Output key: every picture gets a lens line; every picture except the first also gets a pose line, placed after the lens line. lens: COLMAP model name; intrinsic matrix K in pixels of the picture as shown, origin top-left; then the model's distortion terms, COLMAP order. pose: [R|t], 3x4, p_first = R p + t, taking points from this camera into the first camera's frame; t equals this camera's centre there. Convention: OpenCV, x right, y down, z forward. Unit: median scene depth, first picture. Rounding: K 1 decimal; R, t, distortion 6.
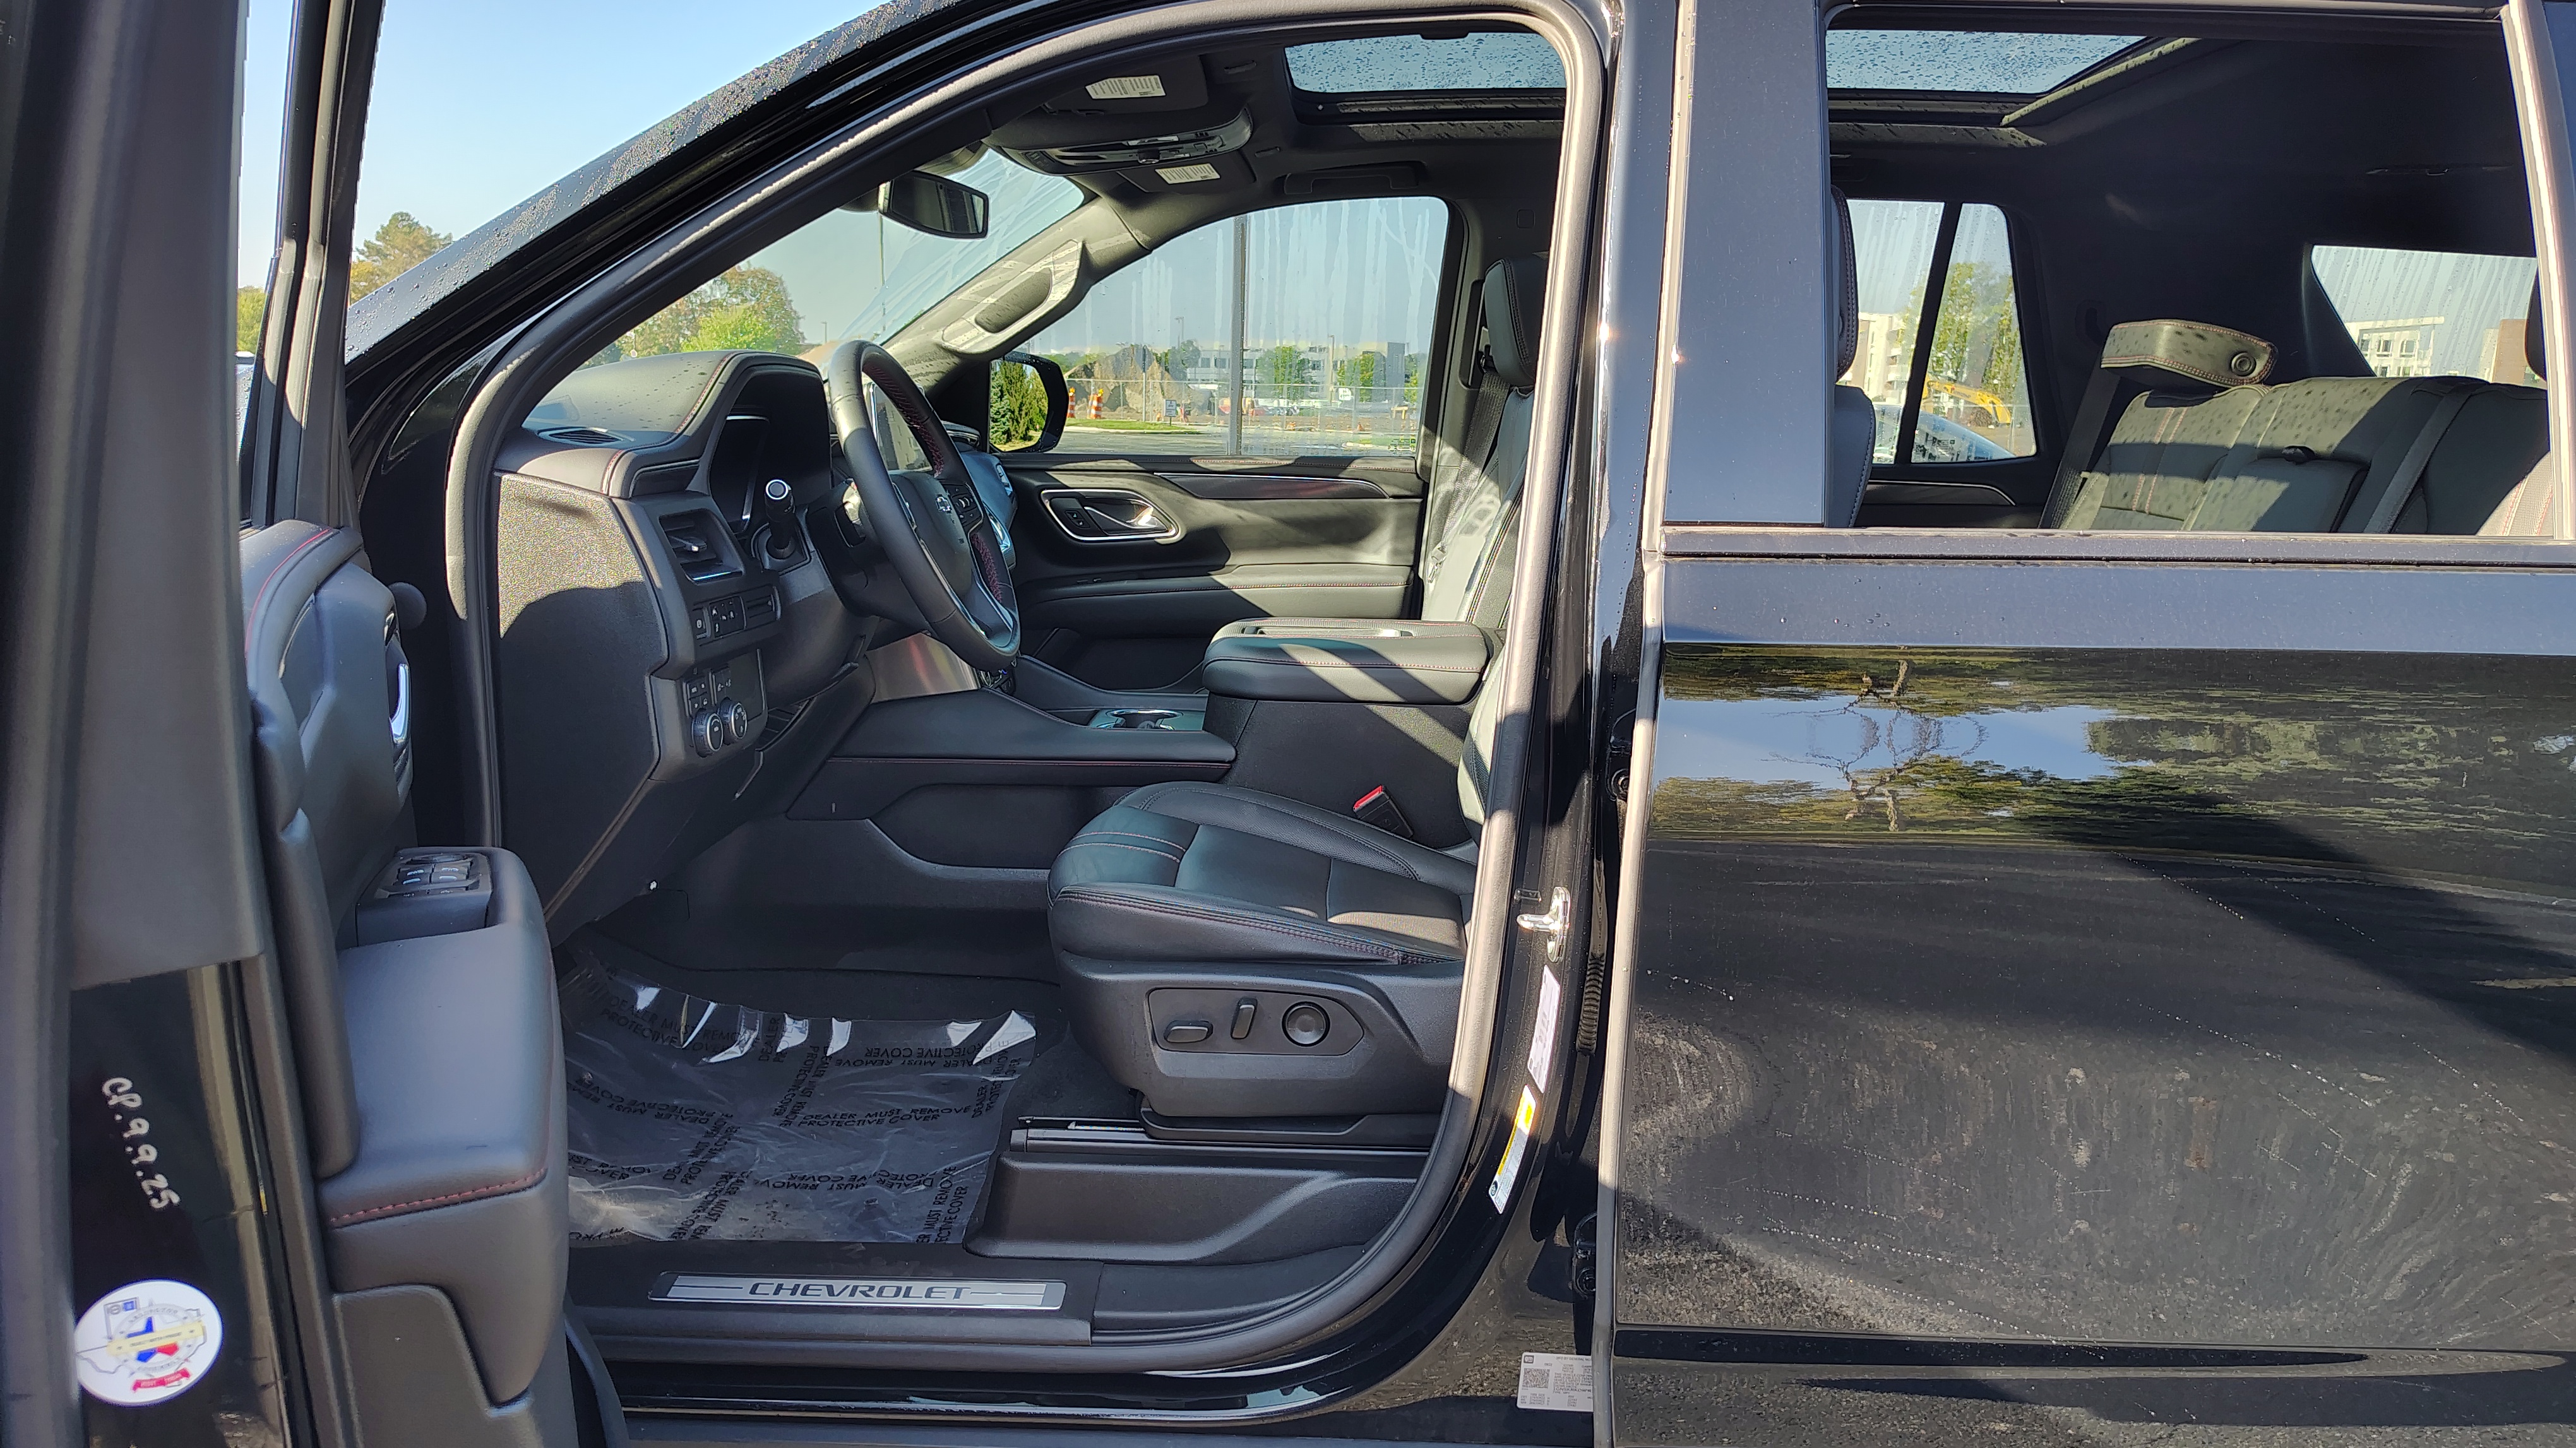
lens RADIAL K [[1885.0, 0, 1288.0], [0, 1885.0, 724.0], [0, 0, 1]] dist [0.013483, -0.003102]
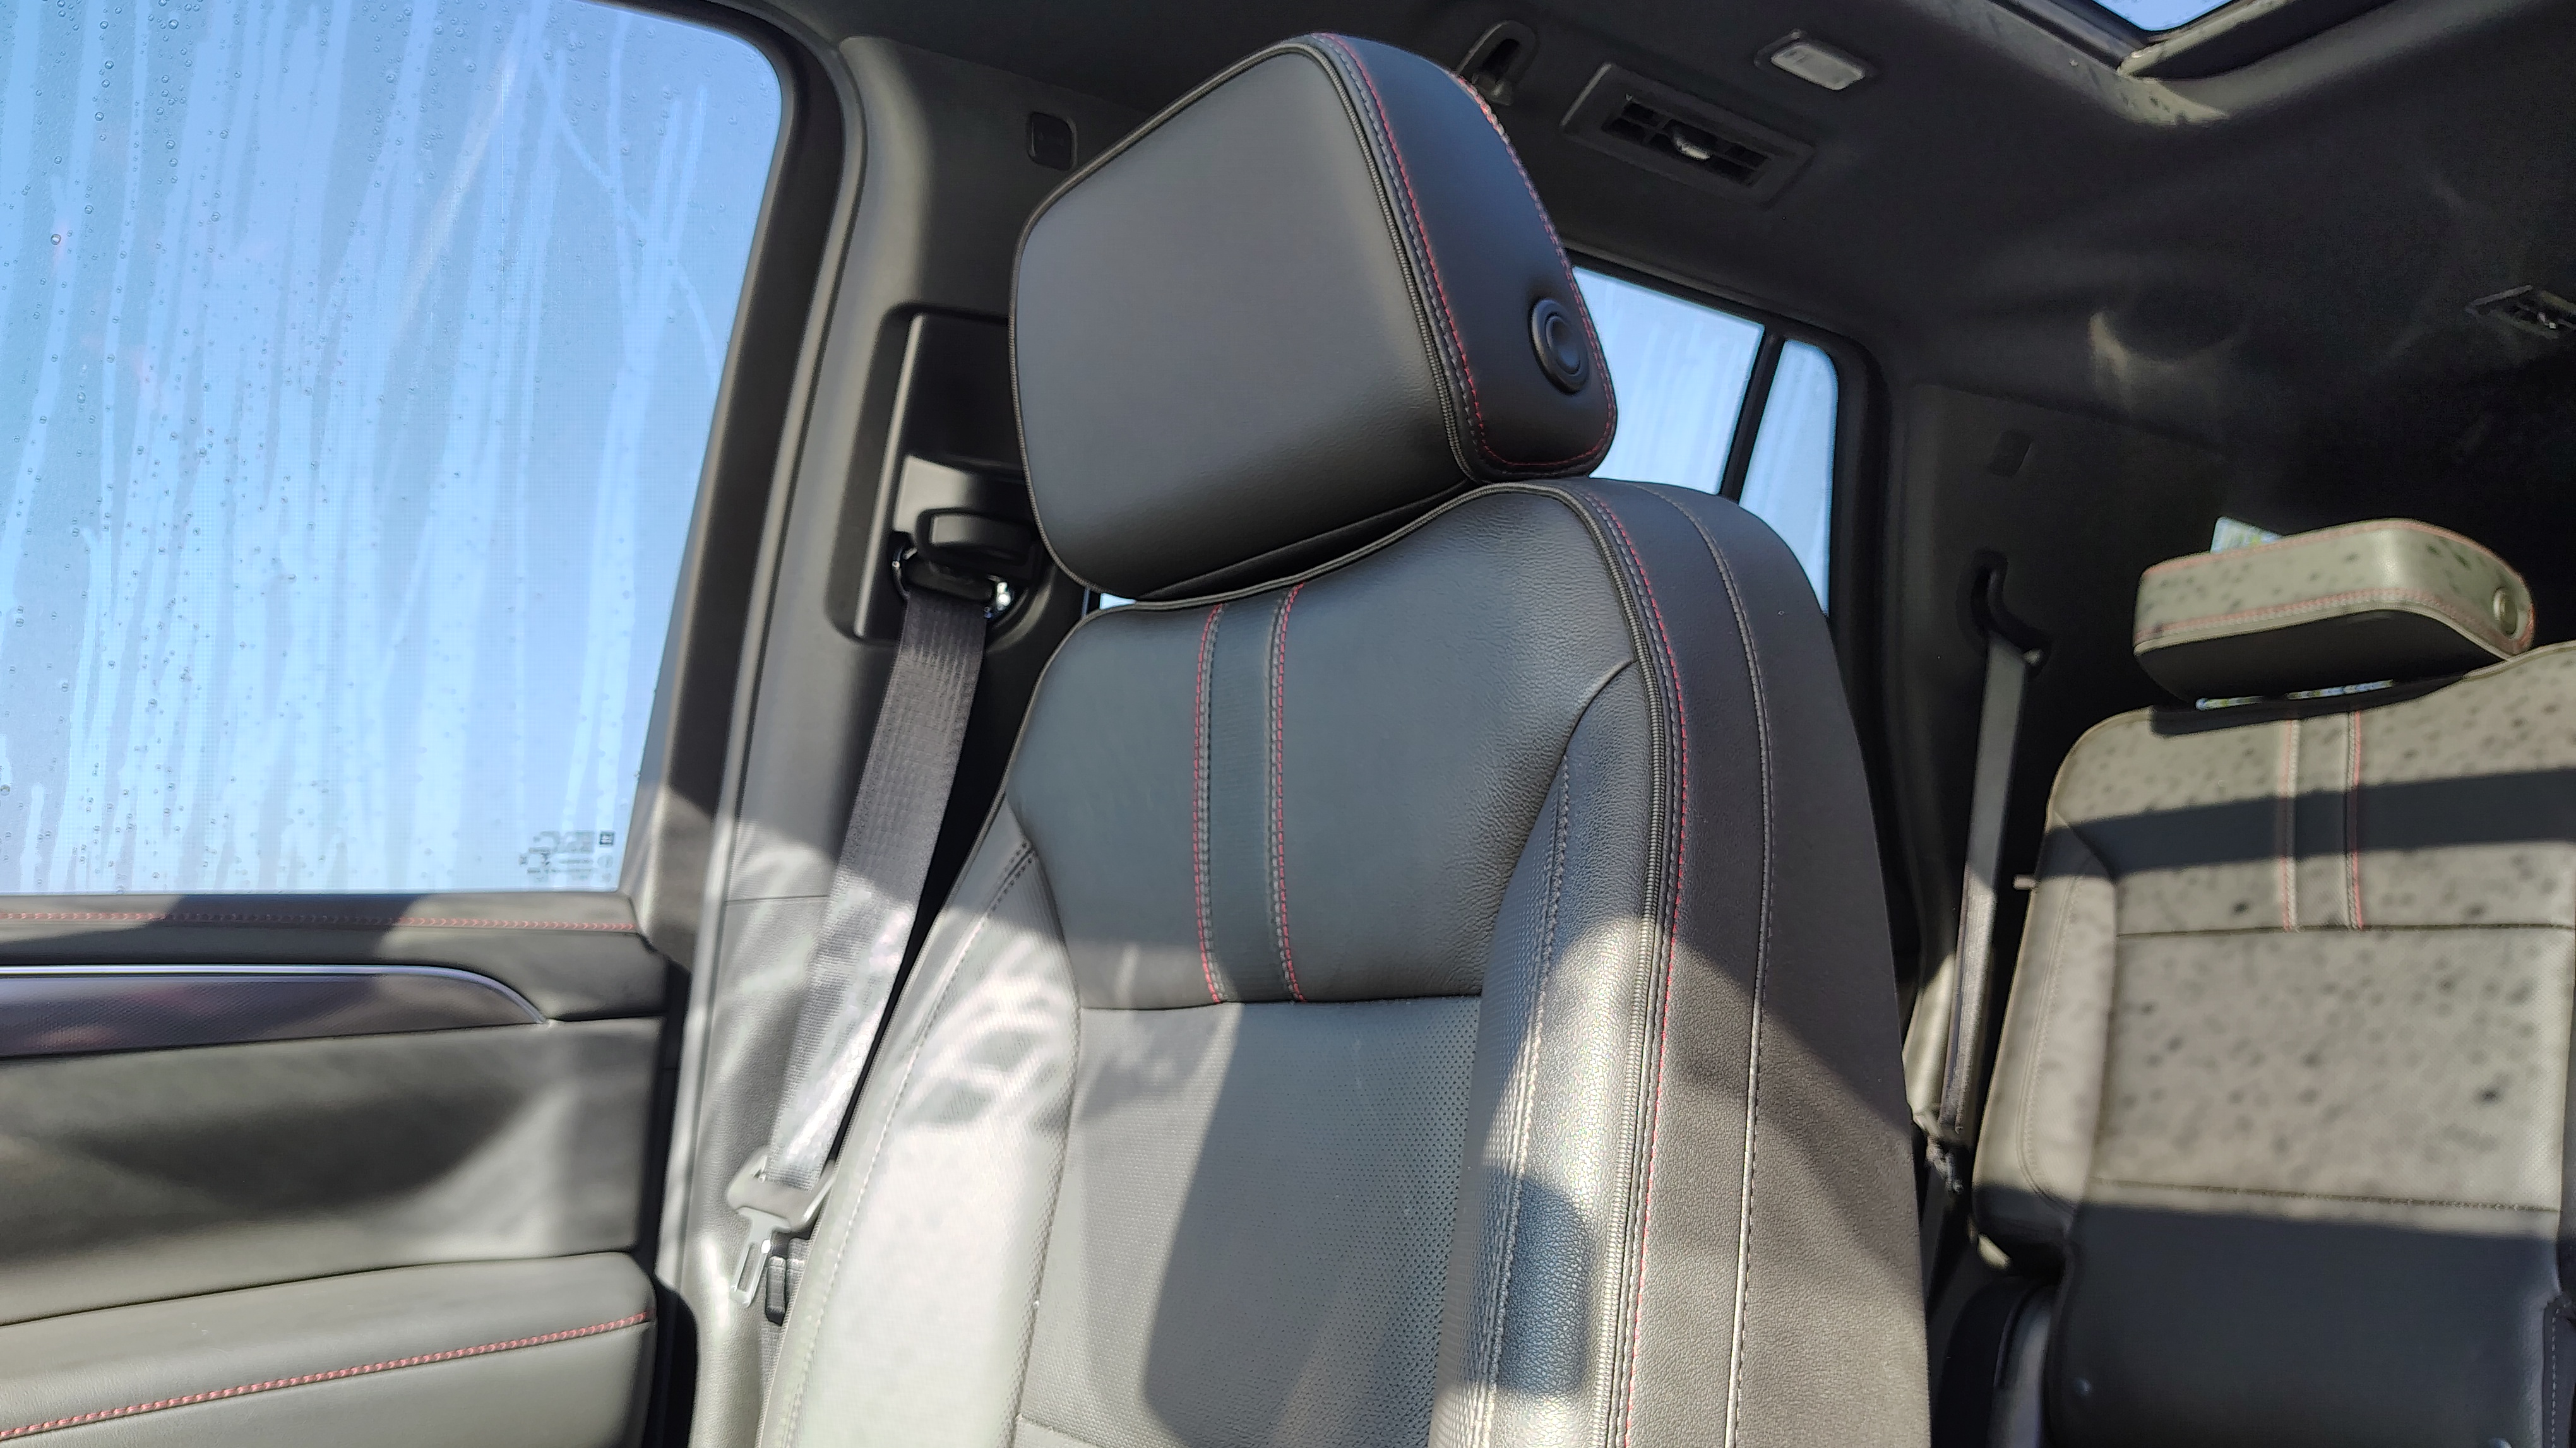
lens RADIAL K [[1885.0, 0, 1288.0], [0, 1885.0, 724.0], [0, 0, 1]] dist [0.013483, -0.003102]
pose [[0.799424, 0.028559, 0.600089, -0.033660], [0.142751, 0.961231, -0.235916, -0.085312], [-0.583562, 0.274260, 0.764354, 0.744670]]
